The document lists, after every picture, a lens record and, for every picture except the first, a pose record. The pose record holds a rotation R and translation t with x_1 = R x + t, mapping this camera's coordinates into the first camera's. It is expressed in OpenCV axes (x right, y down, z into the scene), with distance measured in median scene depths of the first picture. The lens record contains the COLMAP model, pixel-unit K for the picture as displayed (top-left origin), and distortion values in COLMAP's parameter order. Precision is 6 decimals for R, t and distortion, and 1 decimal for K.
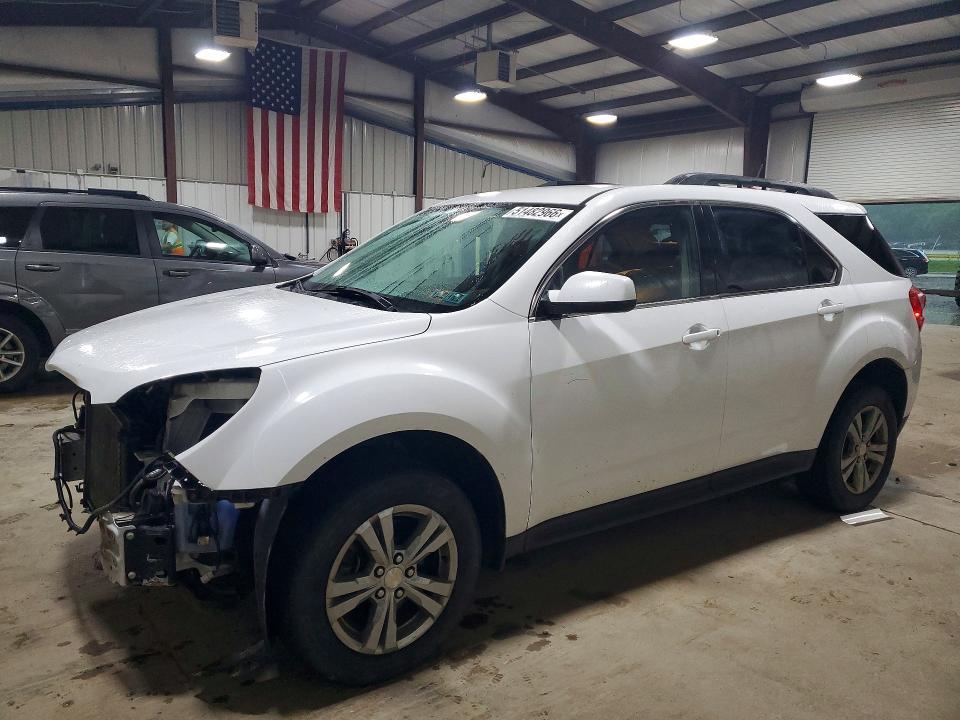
lens RADIAL K [[736.3, 0, 481.9], [0, 736.3, 356.0], [0, 0, 1]] dist [0.055847, -0.038337]
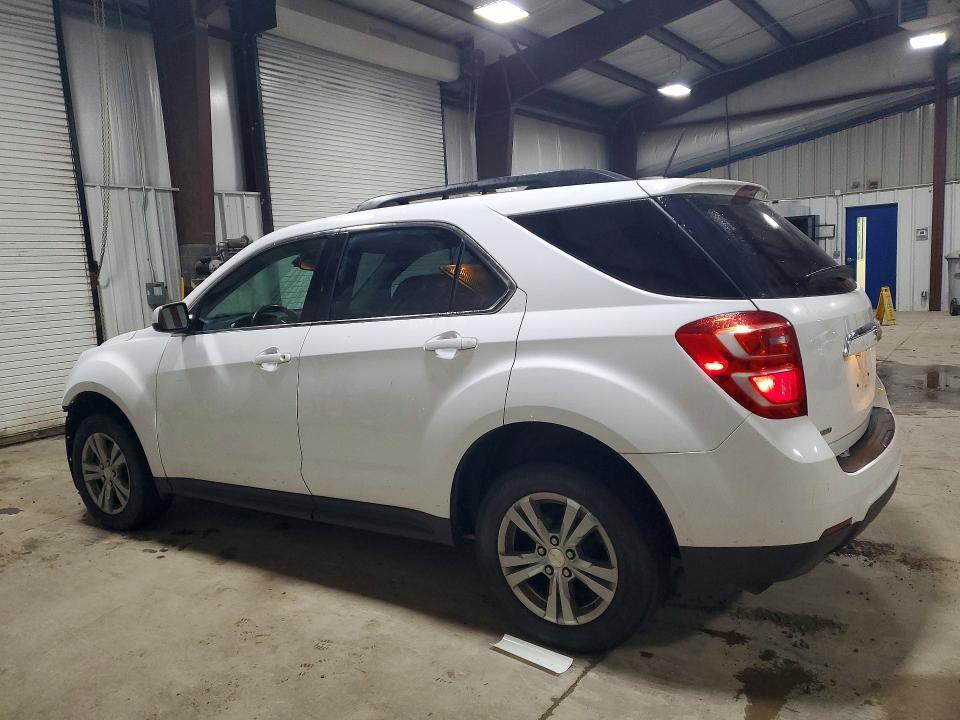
lens RADIAL K [[768.7, 0, 480.2], [0, 768.7, 362.1], [0, 0, 1]] dist [0.035895, 0.001039]
pose [[0.330794, 0.067901, -0.941257, 1.455693], [-0.081220, 0.995756, 0.043288, -0.095450], [0.940201, 0.062130, 0.334905, 0.896773]]
